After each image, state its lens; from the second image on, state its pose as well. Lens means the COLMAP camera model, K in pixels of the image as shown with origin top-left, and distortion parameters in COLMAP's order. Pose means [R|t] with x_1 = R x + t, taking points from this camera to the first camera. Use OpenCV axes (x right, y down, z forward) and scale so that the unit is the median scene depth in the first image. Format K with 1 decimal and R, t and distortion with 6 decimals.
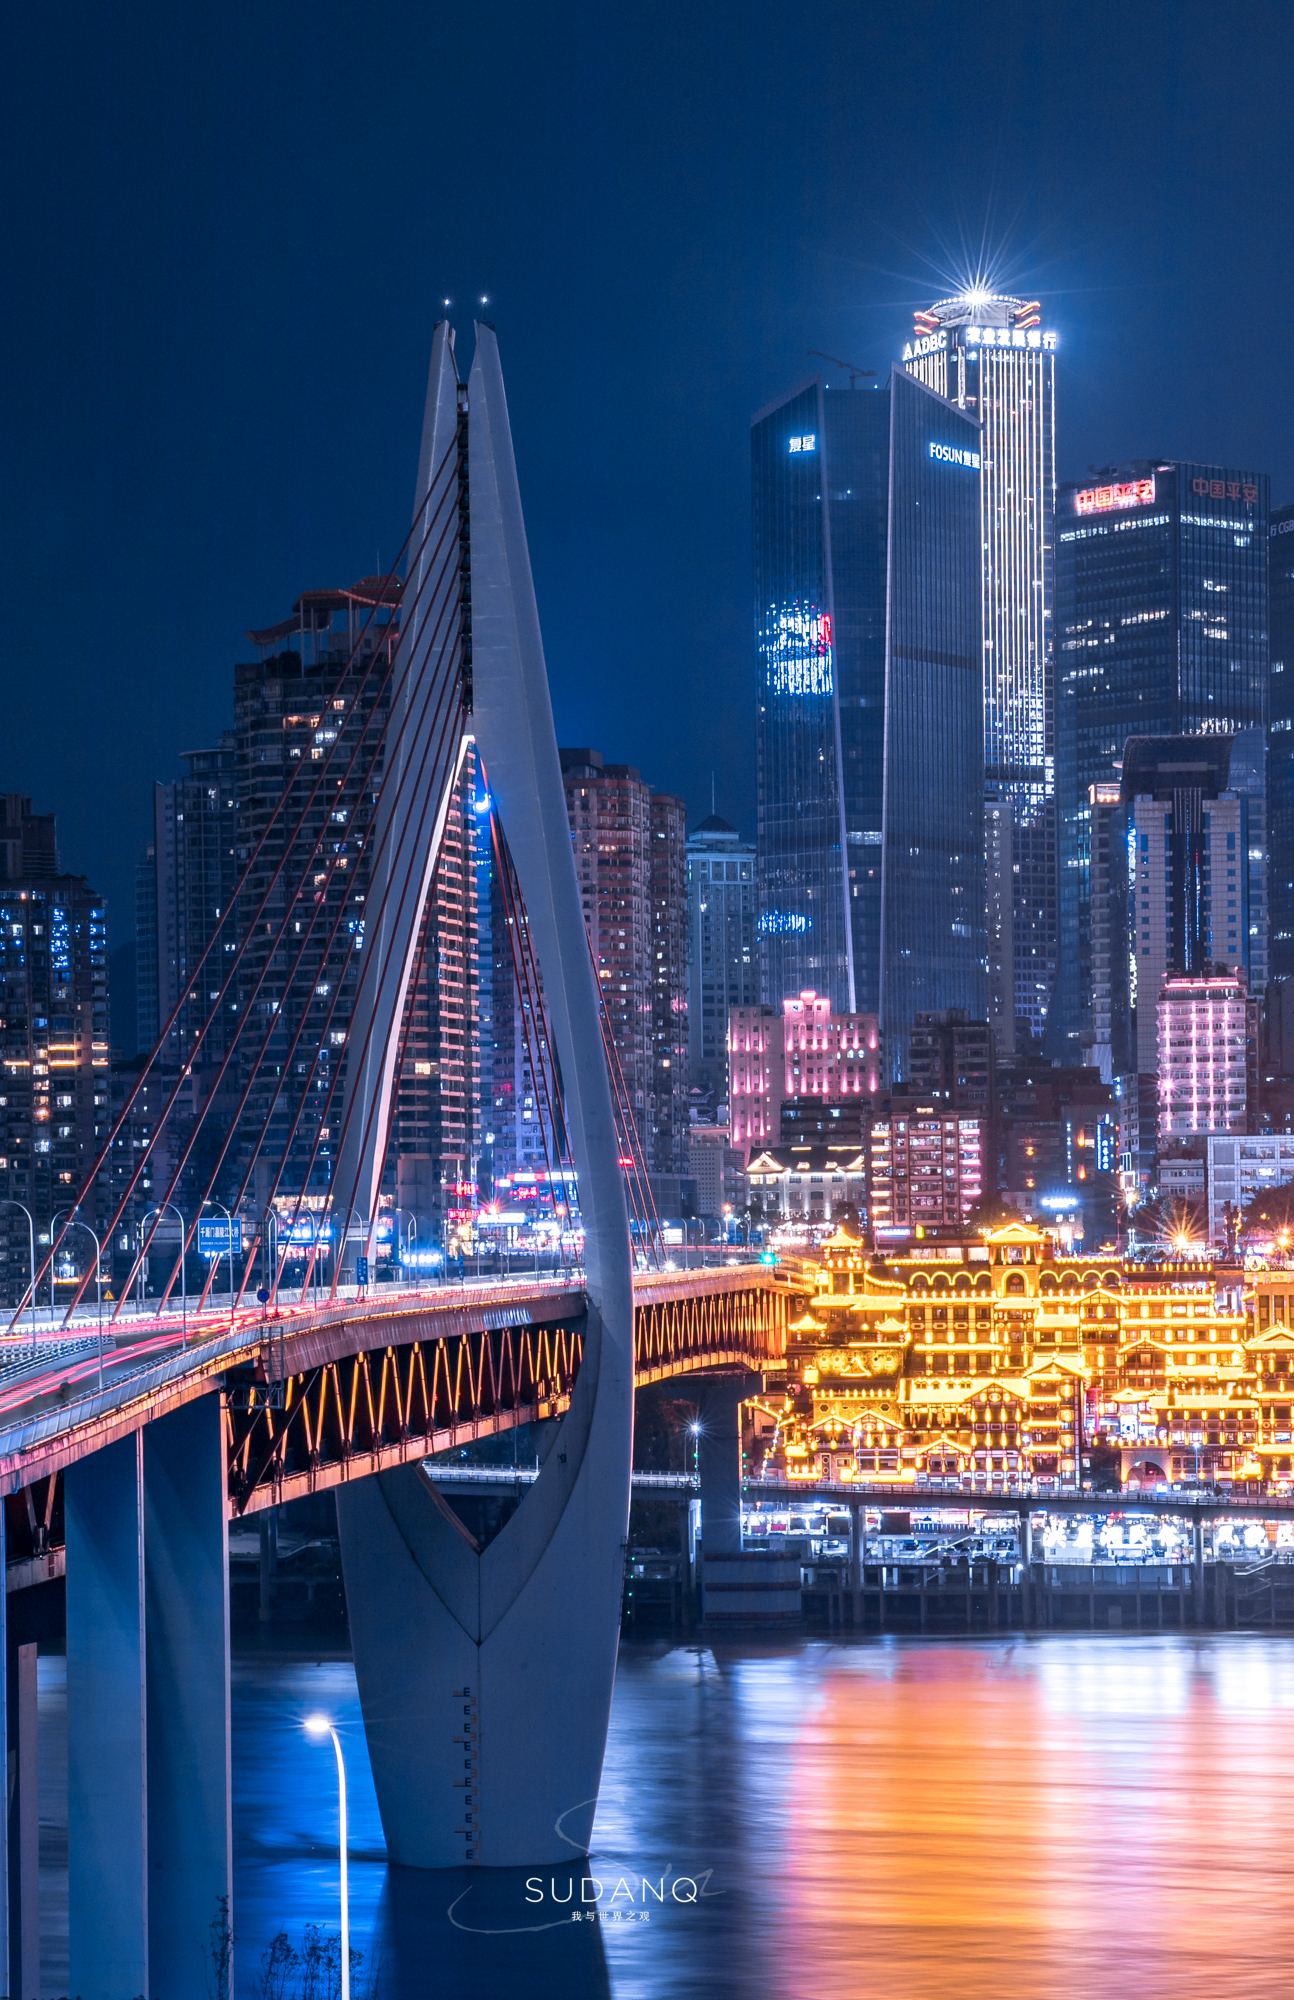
lens RADIAL K [[4840.8, 0, 481.1], [0, 4840.8, 1227.3], [0, 0, 1]] dist [0.256820, 0.000000]
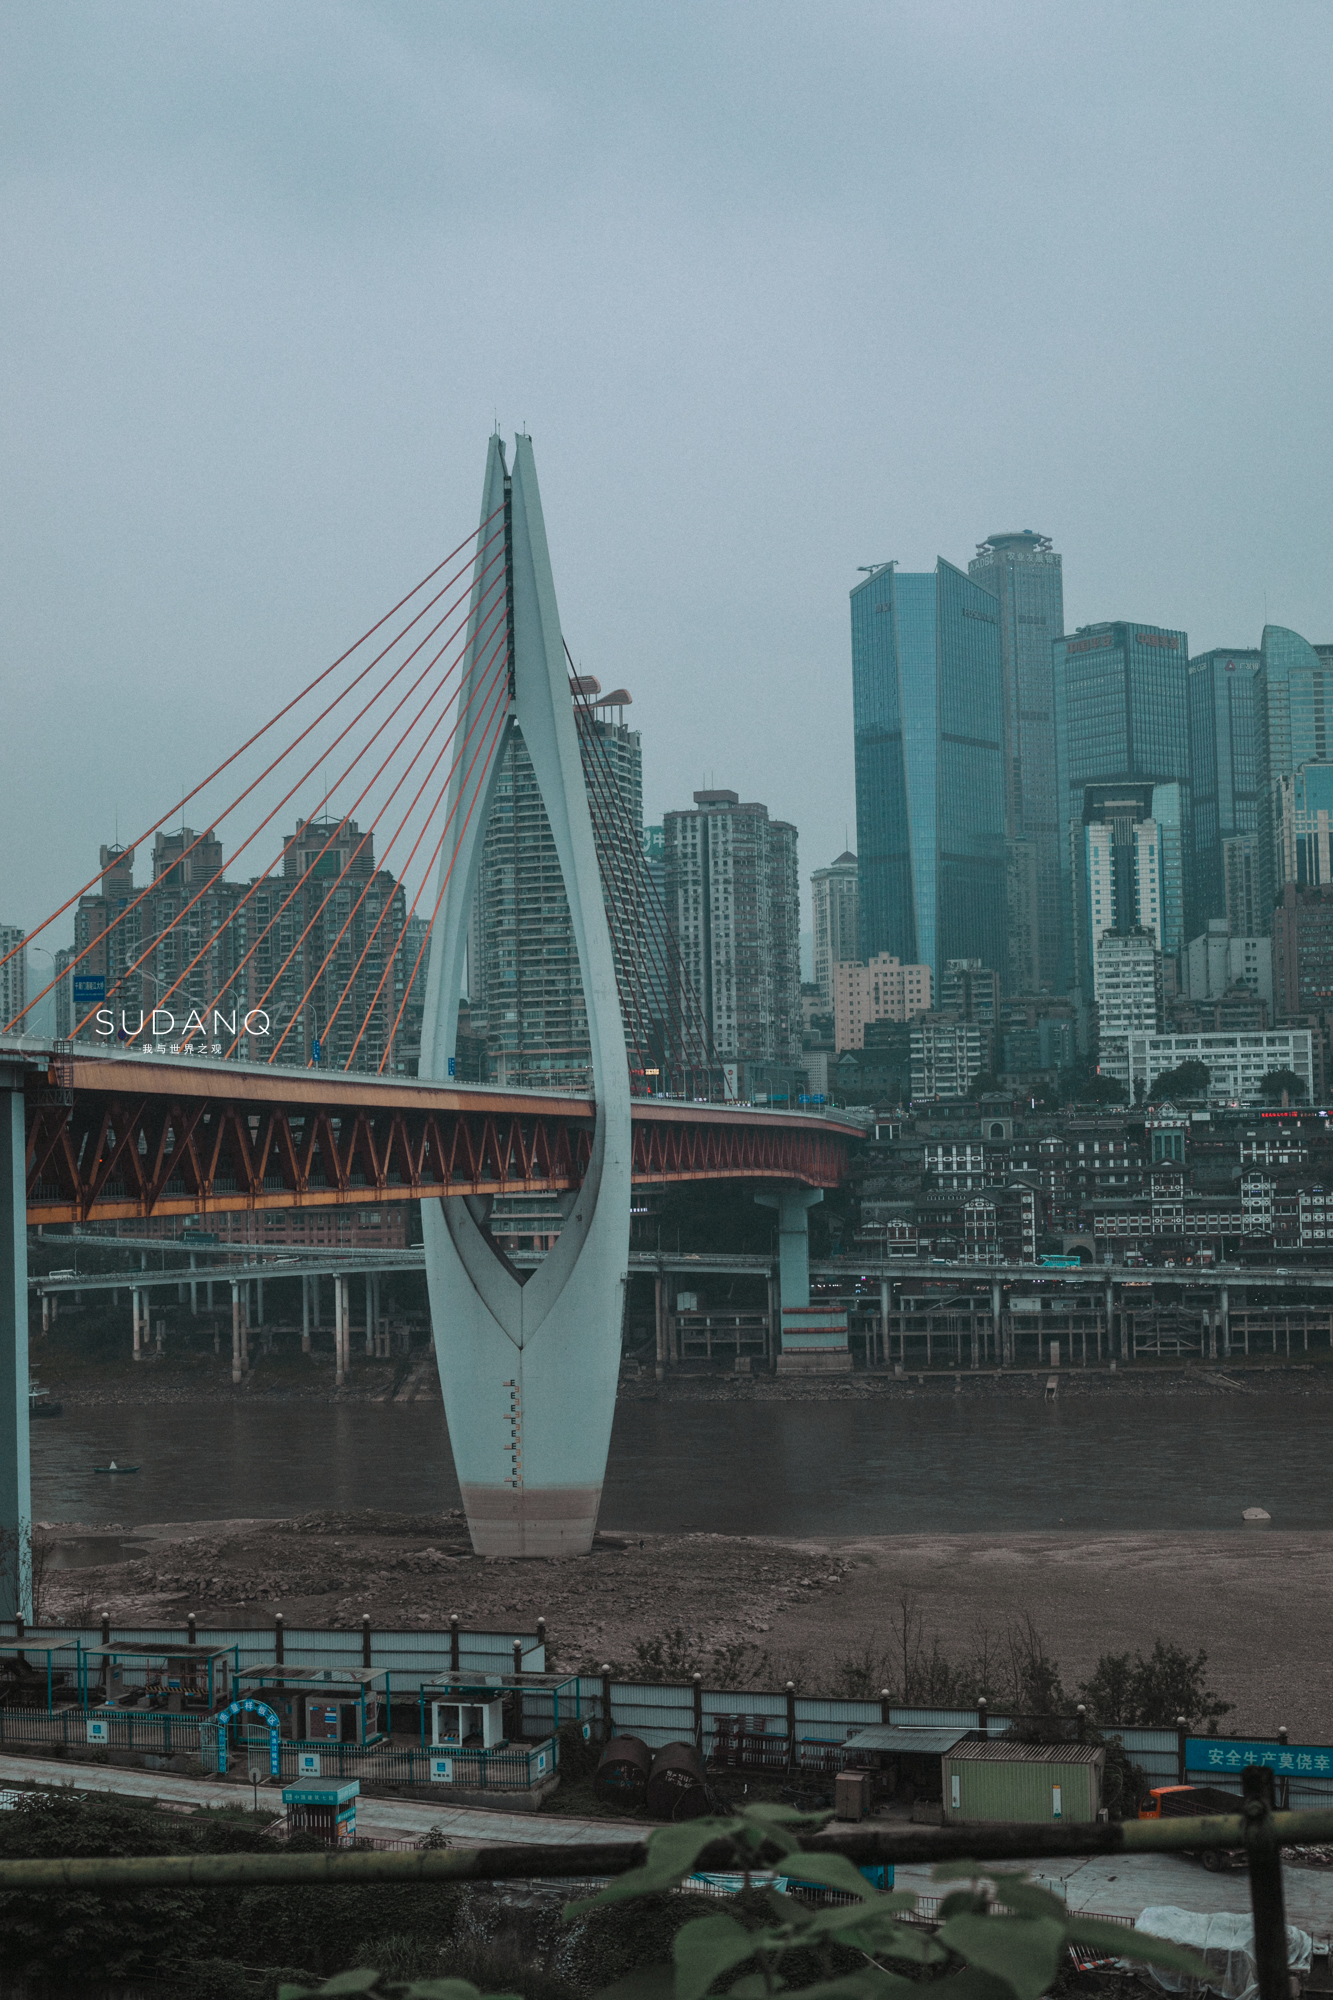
lens RADIAL K [[2928.0, 0, 687.3], [0, 2928.0, 993.1], [0, 0, 1]] dist [0.023289, 0.000000]
pose [[0.999274, -0.009910, -0.036794, 0.047591], [0.007968, 0.998586, -0.052552, 0.016145], [0.037263, 0.052221, 0.997940, 0.081614]]
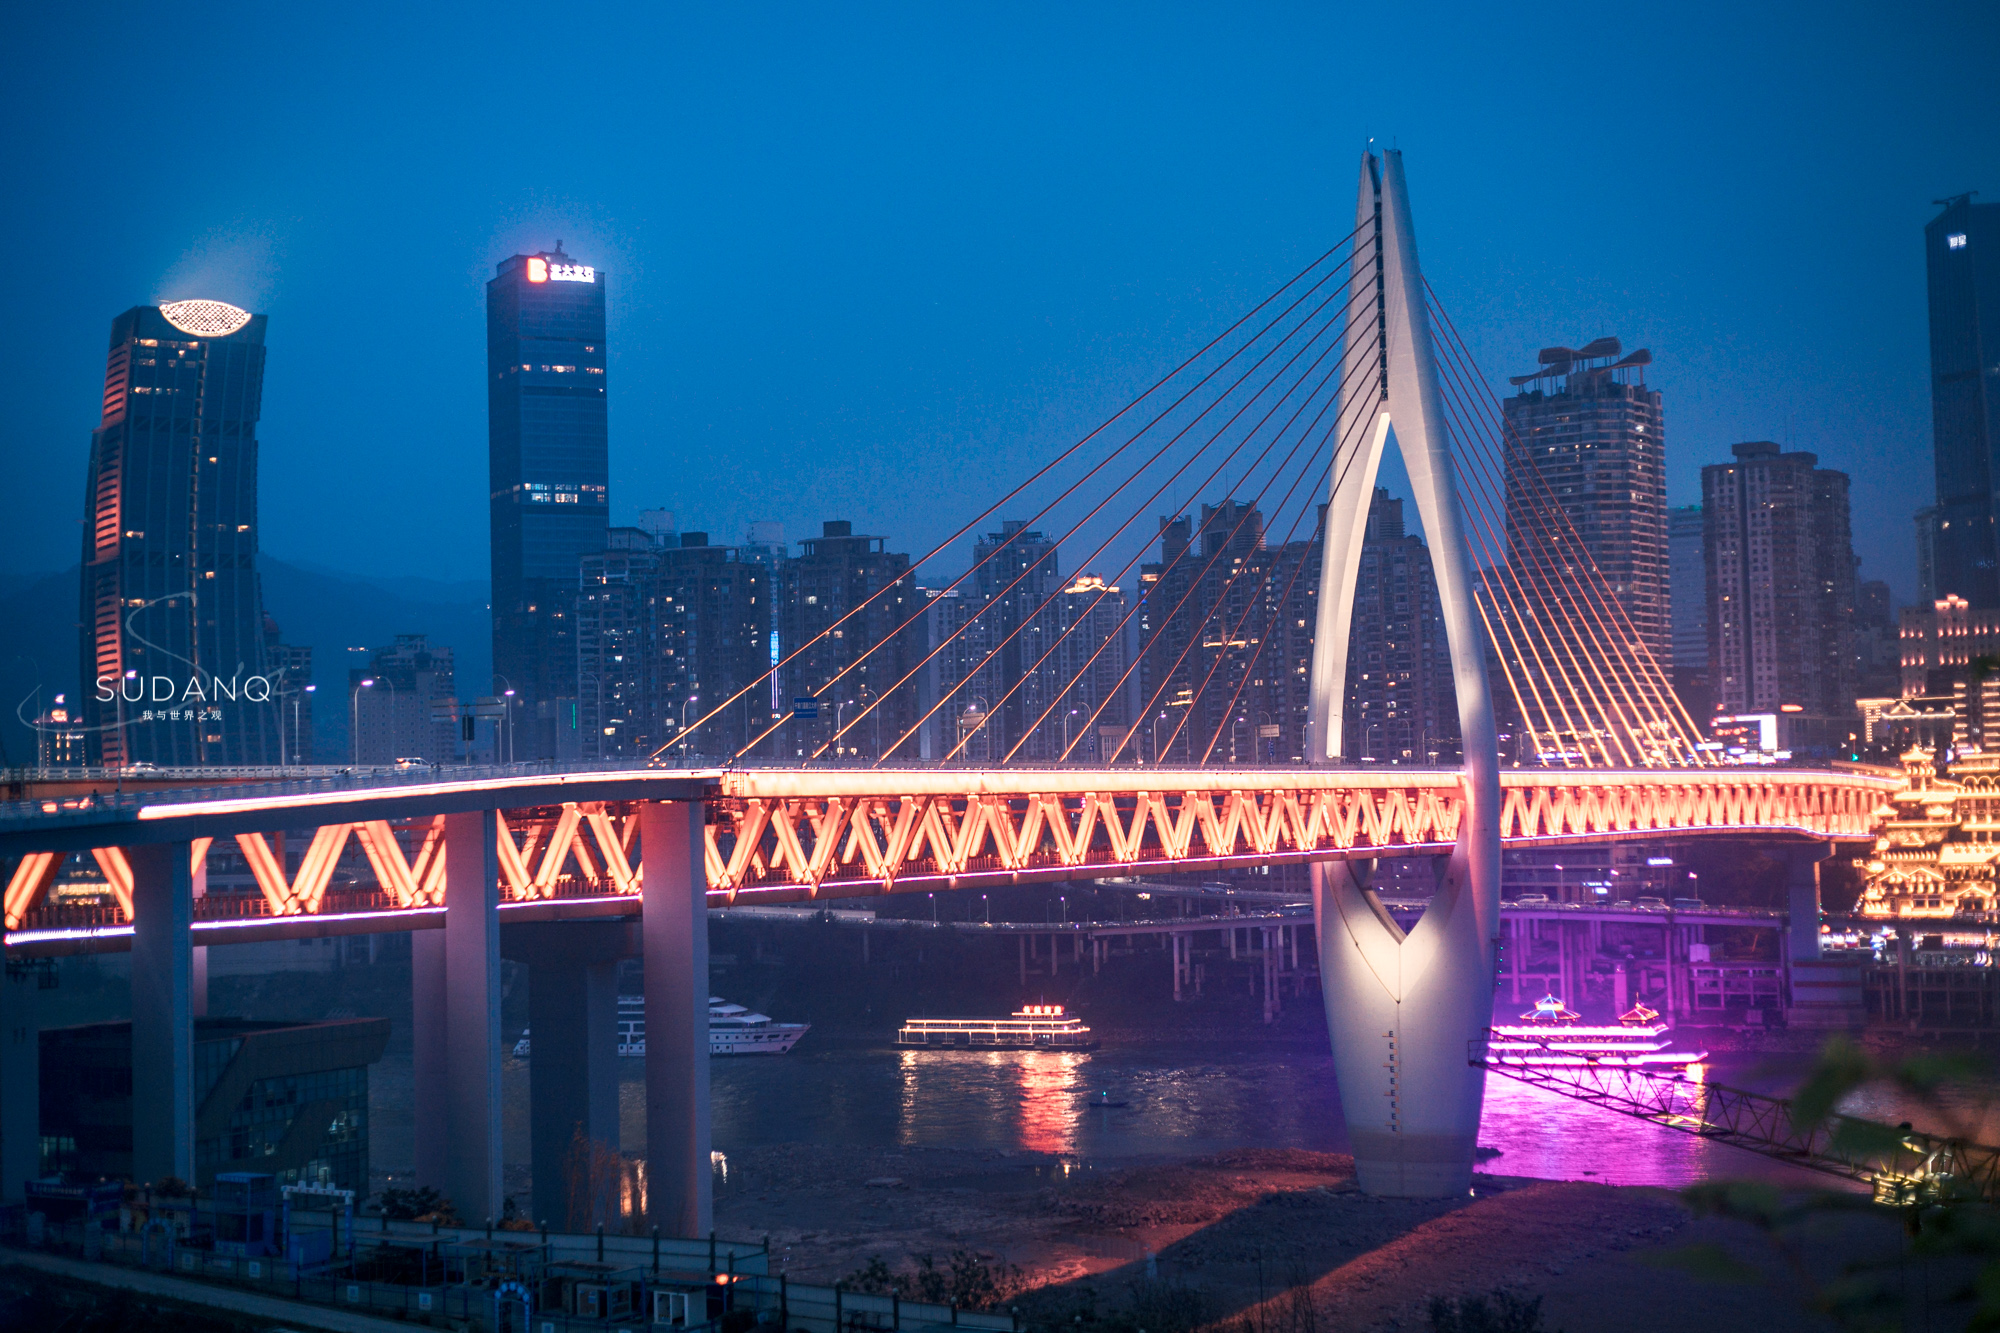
lens RADIAL K [[2928.0, 0, 1011.5], [0, 2928.0, 640.9], [0, 0, 1]] dist [0.023289, 0.000000]
pose [[0.943058, -0.028321, -0.331420, 0.114196], [0.012059, 0.998625, -0.051021, 0.010393], [0.332409, 0.044119, 0.942103, 0.049293]]
